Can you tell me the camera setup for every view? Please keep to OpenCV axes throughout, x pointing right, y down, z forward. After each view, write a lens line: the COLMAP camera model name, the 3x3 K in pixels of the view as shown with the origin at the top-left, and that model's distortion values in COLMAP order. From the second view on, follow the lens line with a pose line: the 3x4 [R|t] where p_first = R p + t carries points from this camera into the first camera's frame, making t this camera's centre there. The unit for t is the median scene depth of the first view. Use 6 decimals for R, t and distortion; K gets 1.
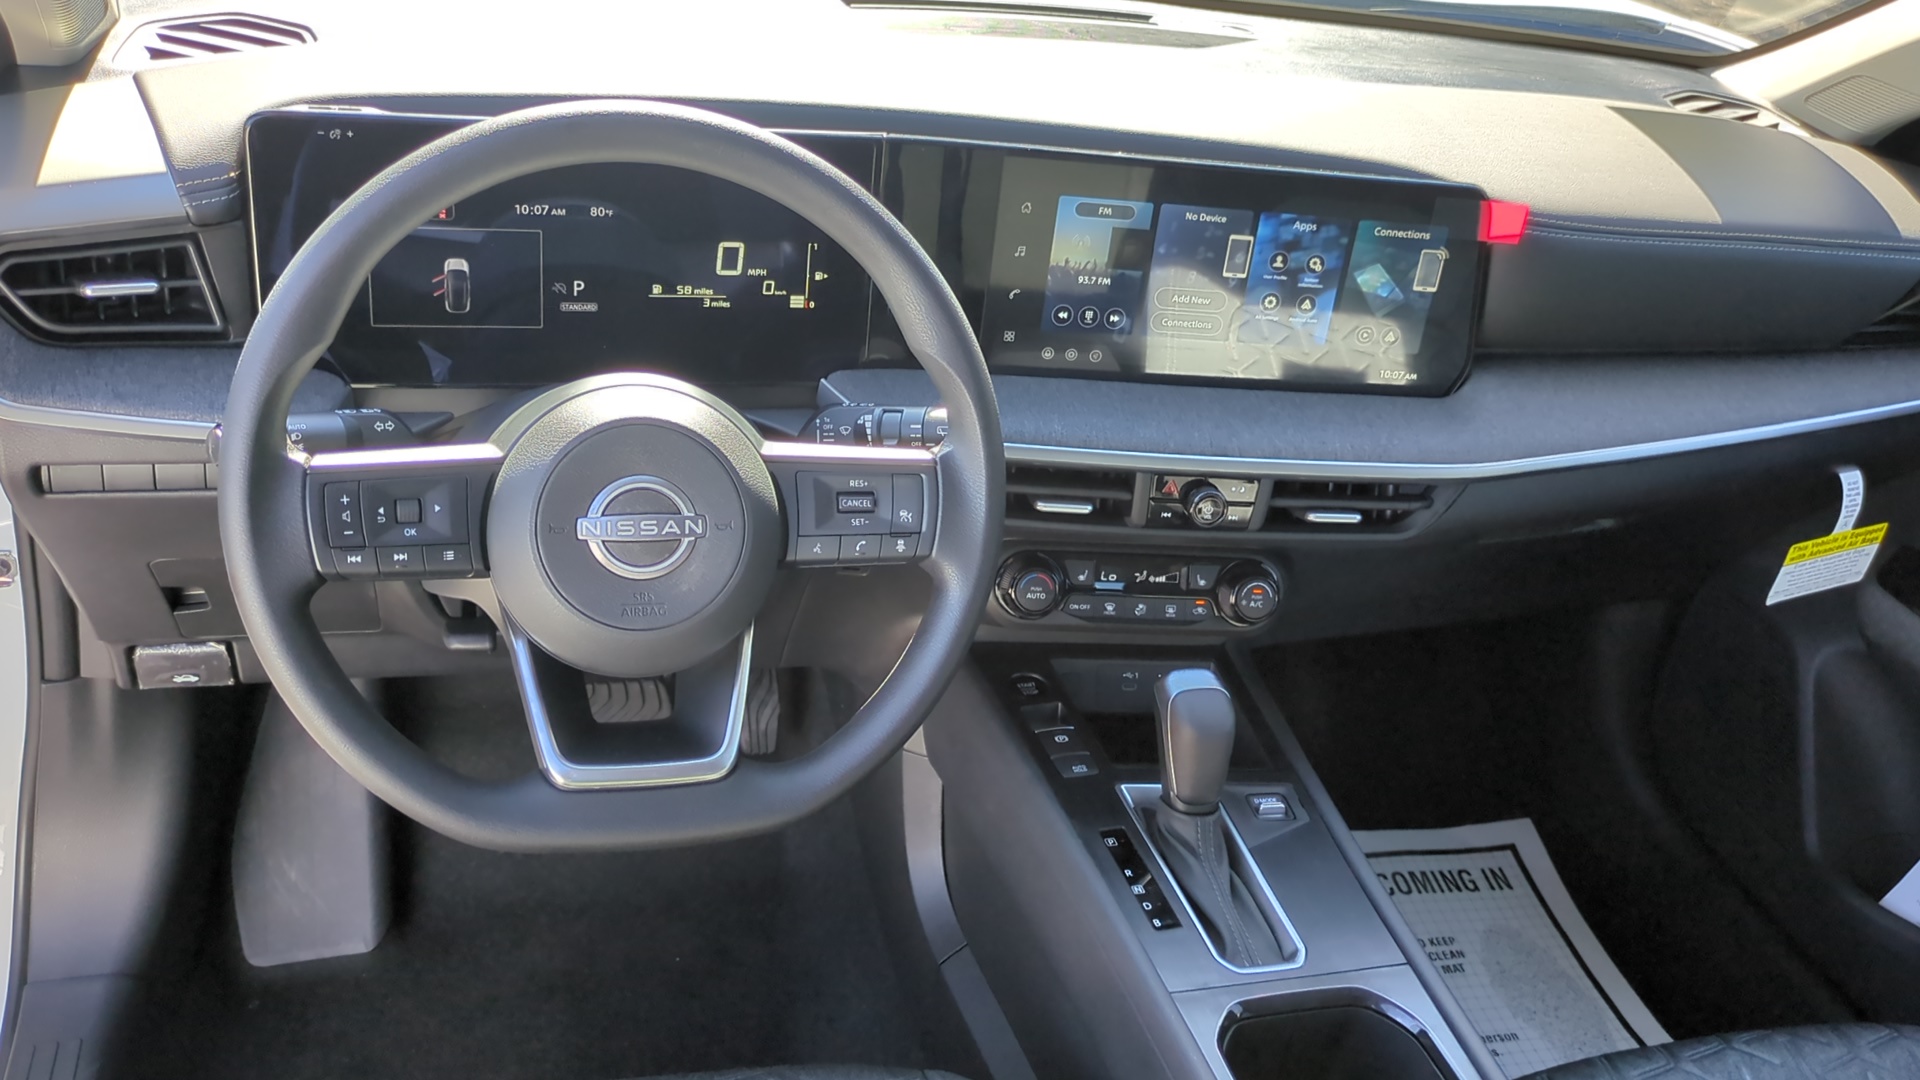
lens RADIAL K [[1567.6, 0, 956.0], [0, 1567.6, 541.1], [0, 0, 1]] dist [0.052832, 0.002213]
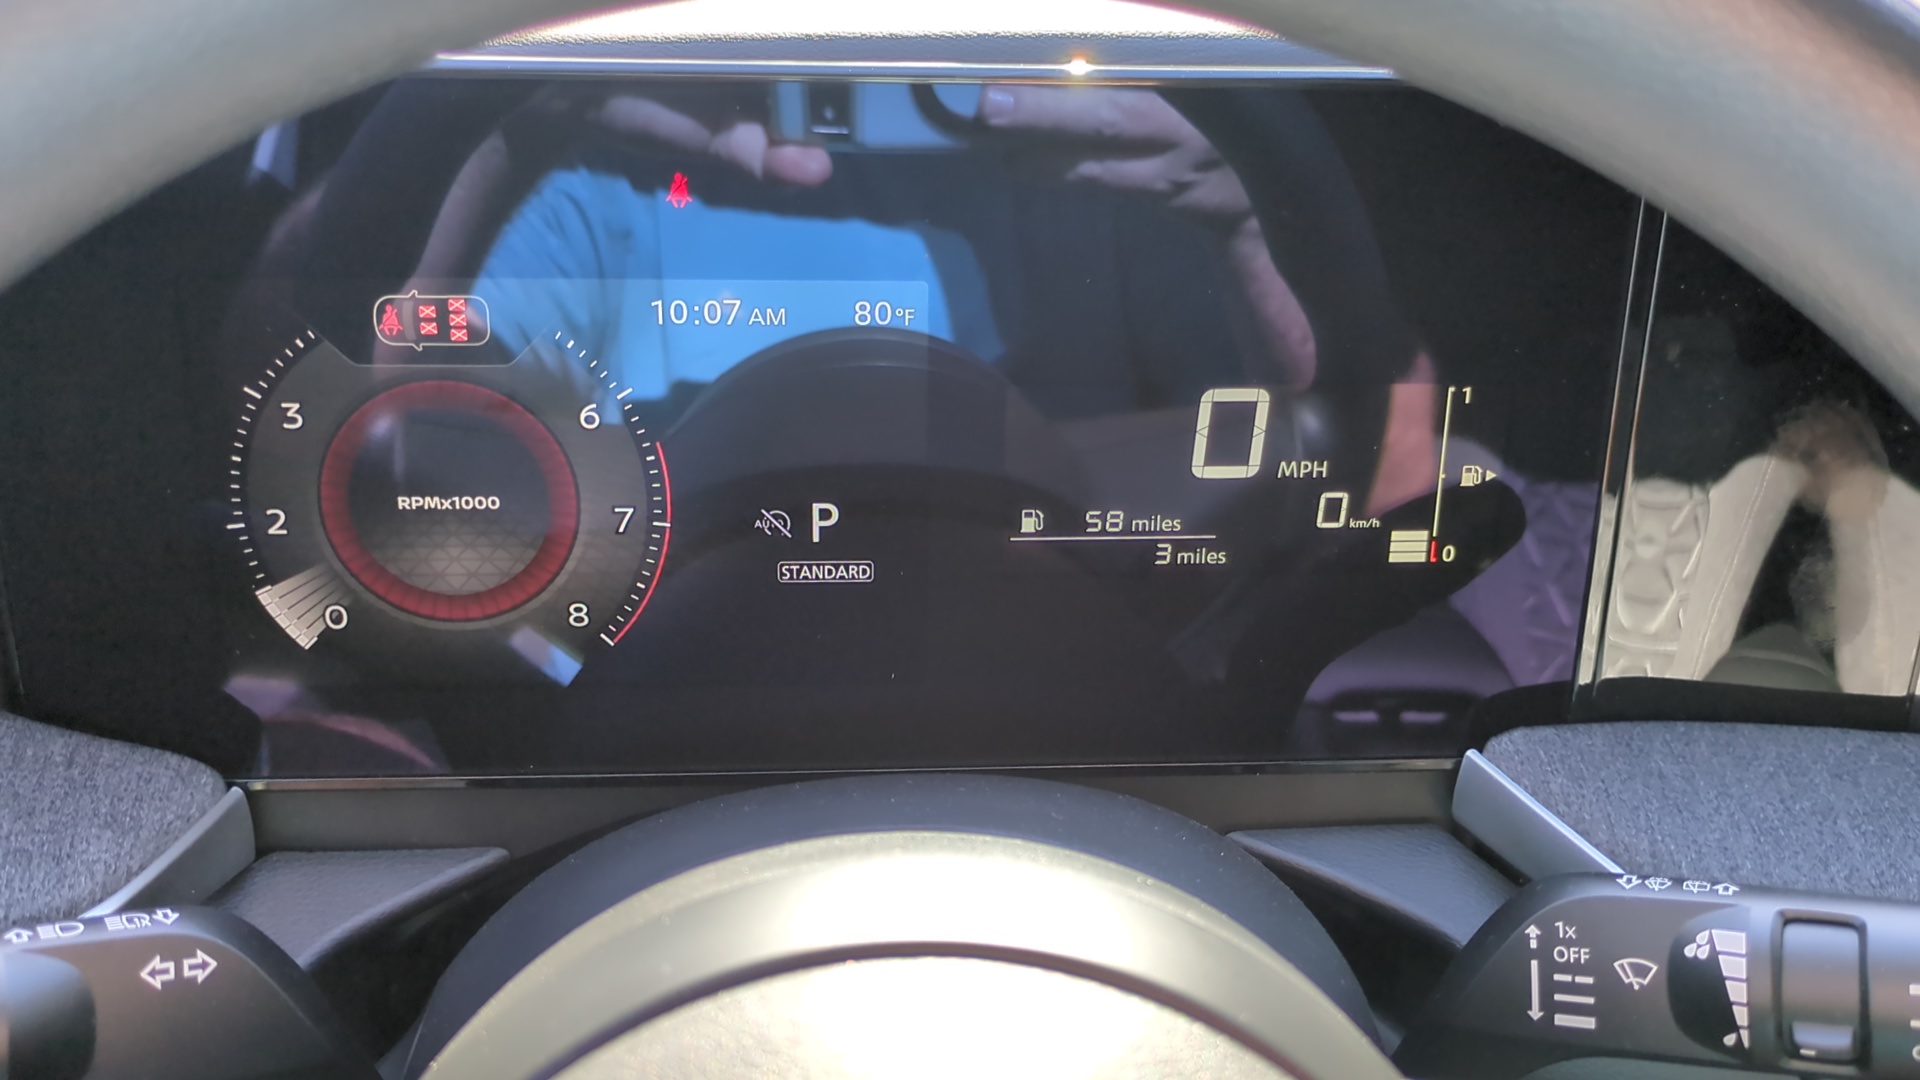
lens RADIAL K [[1567.6, 0, 959.8], [0, 1567.6, 540.2], [0, 0, 1]] dist [0.052832, 0.002213]
pose [[0.970980, -0.013595, -0.238772, -0.118571], [-0.019783, 0.990396, -0.136838, -0.104686], [0.238339, 0.137591, 0.961386, 0.641641]]
